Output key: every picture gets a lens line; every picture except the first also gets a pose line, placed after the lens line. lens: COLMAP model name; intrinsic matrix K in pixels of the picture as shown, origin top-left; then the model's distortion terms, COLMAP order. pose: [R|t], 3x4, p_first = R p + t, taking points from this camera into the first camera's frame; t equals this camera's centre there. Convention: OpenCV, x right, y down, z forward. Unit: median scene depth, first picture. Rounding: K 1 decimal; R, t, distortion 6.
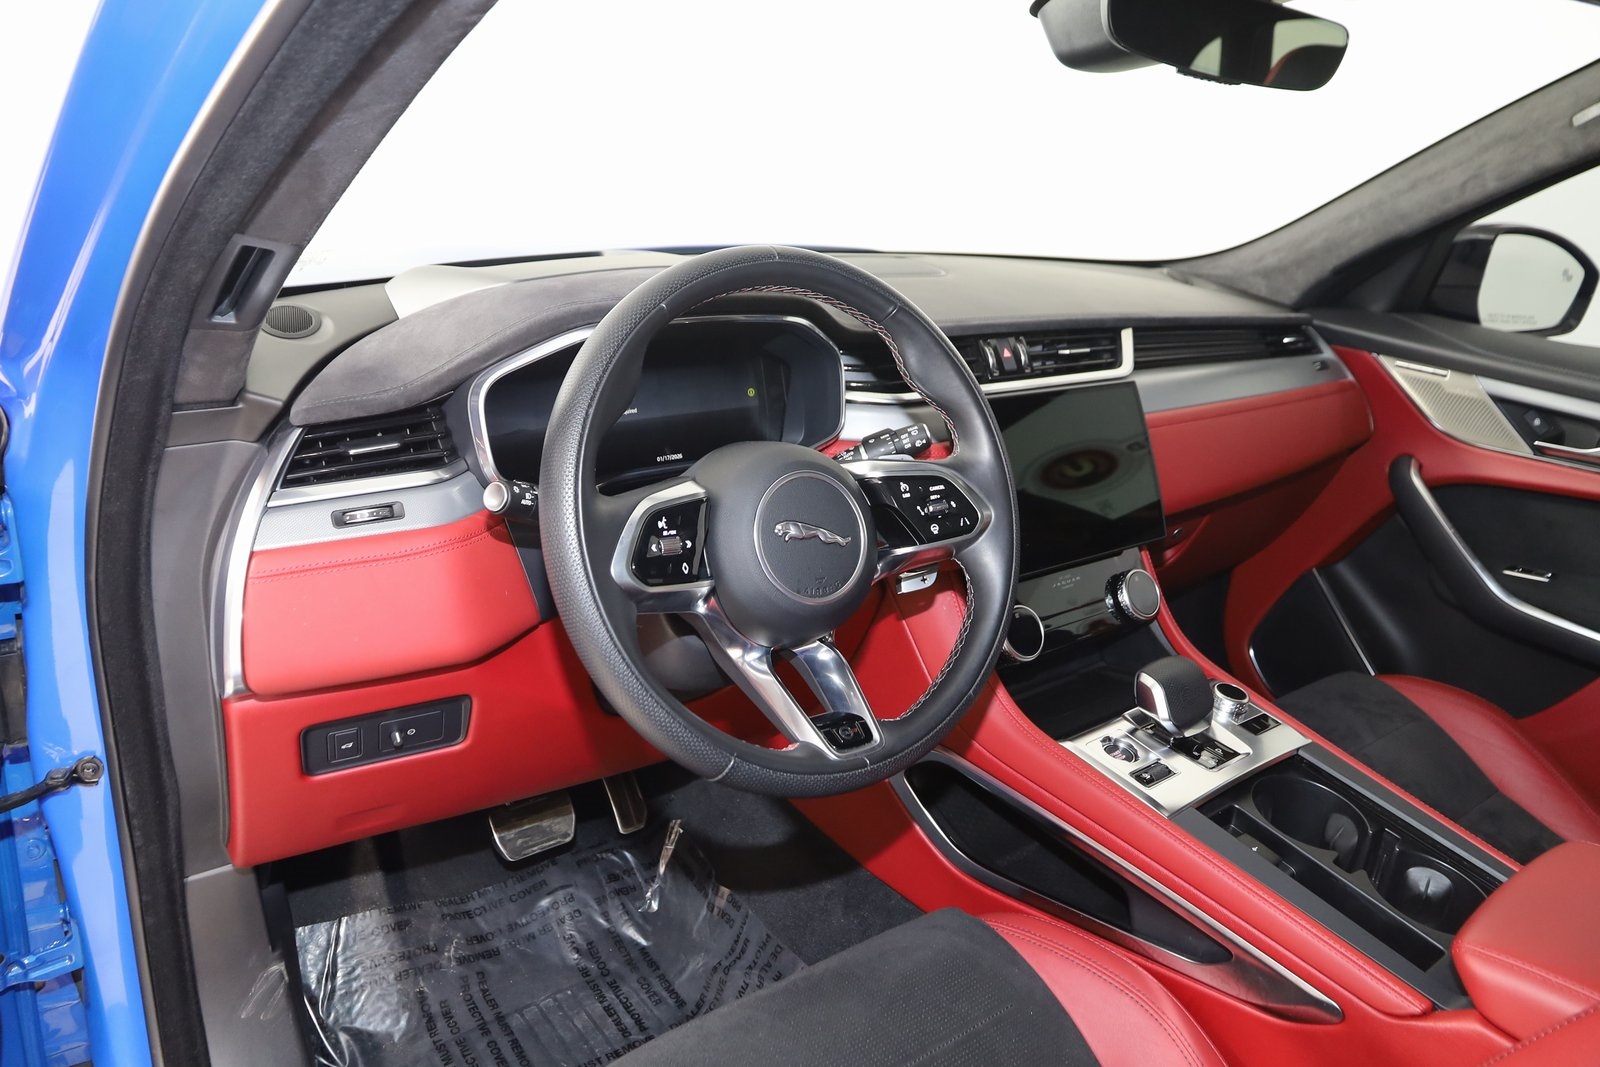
lens RADIAL K [[1088.1, 0, 808.0], [0, 1088.1, 518.1], [0, 0, 1]] dist [-0.125058, 0.092900]
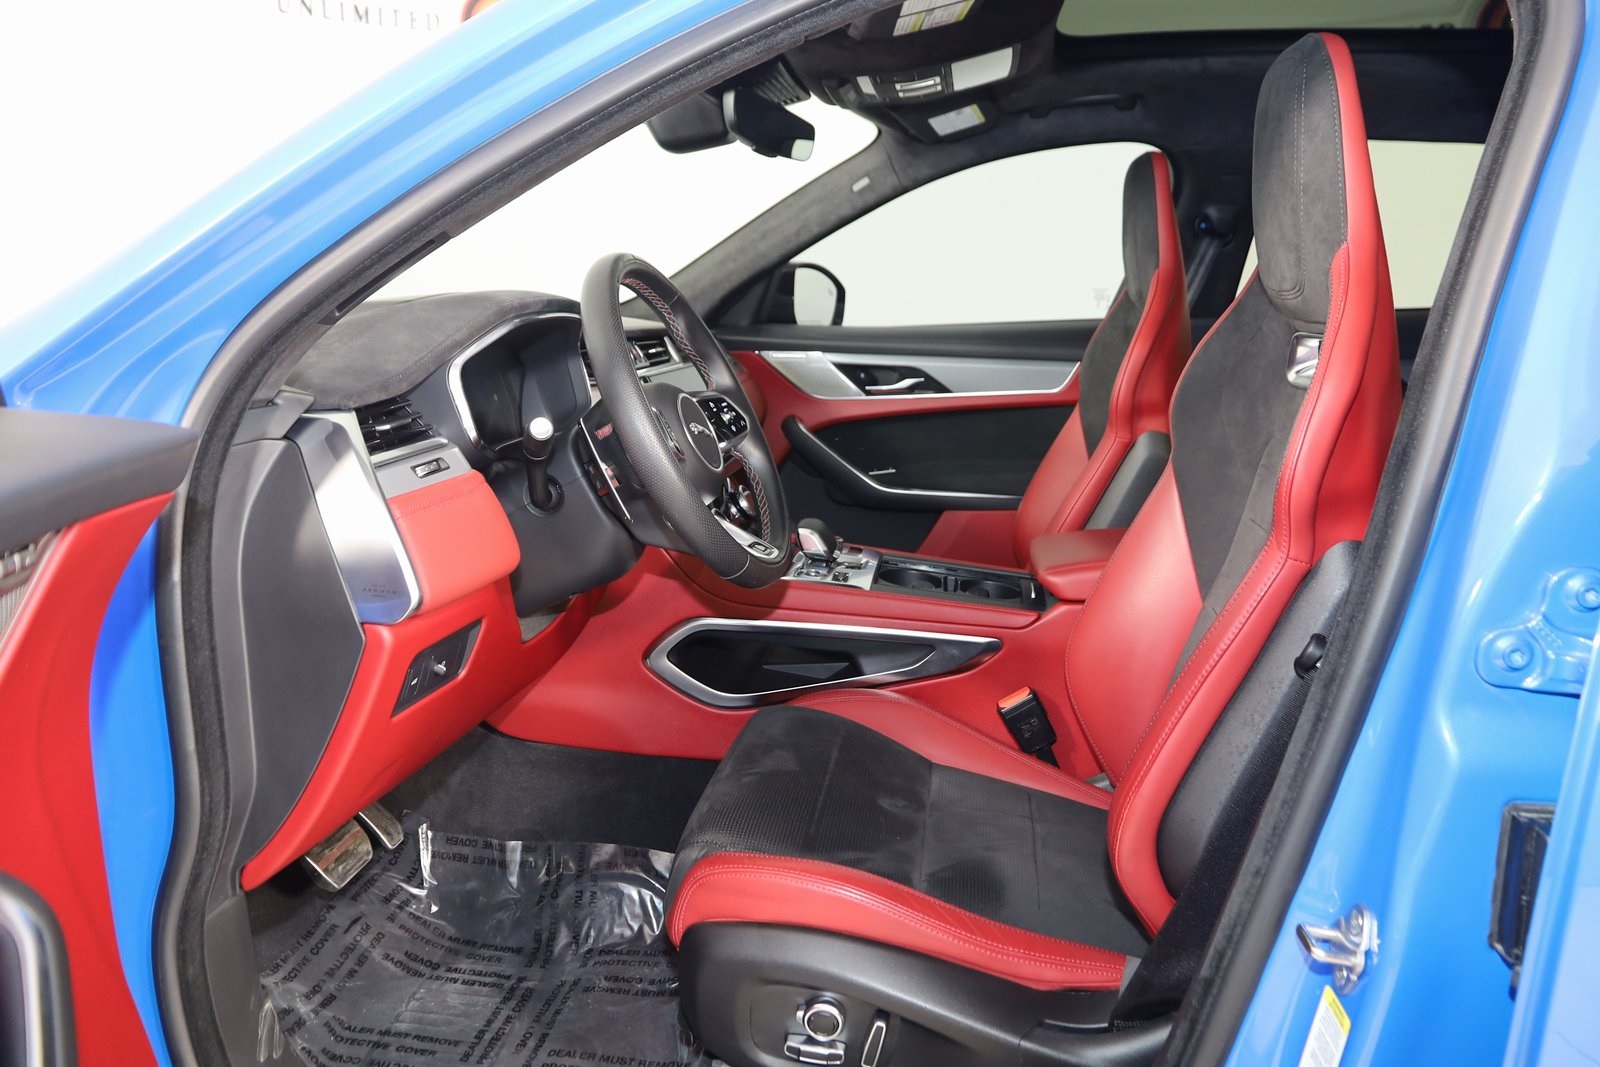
lens RADIAL K [[1088.1, 0, 808.0], [0, 1088.1, 518.1], [0, 0, 1]] dist [-0.125058, 0.092900]
pose [[0.703402, -0.205603, 0.680406, -0.558826], [0.285199, 0.958454, -0.005215, 0.107525], [-0.651066, 0.197719, 0.732817, -0.112481]]
